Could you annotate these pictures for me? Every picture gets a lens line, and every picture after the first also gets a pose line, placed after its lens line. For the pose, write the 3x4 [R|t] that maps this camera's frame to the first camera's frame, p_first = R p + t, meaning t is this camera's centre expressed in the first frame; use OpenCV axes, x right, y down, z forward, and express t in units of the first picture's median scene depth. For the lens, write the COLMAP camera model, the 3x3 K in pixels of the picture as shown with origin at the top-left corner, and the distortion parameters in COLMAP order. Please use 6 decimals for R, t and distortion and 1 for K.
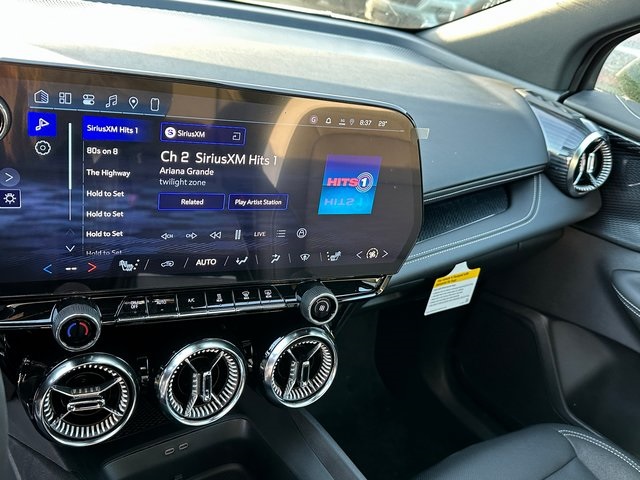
lens RADIAL K [[601.4, 0, 320.0], [0, 601.4, 246.7], [0, 0, 1]] dist [0.168540, -0.384308]
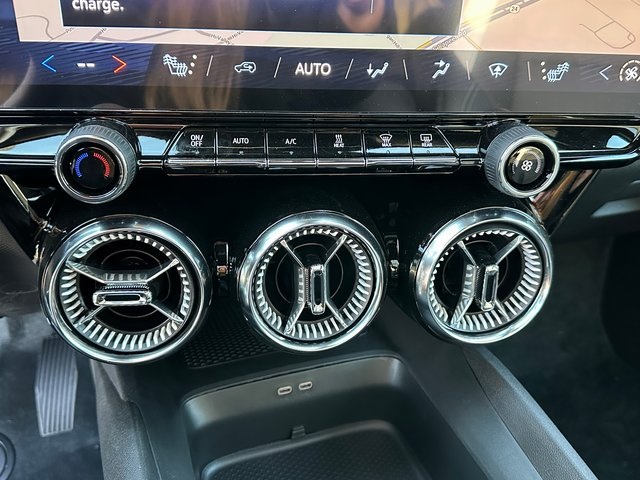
lens RADIAL K [[601.4, 0, 320.0], [0, 601.4, 246.7], [0, 0, 1]] dist [0.168540, -0.384308]
pose [[0.945944, 0.040210, -0.321826, 0.007541], [-0.020017, 0.997631, 0.065812, 0.150754], [0.323710, -0.055813, 0.944509, 0.446645]]
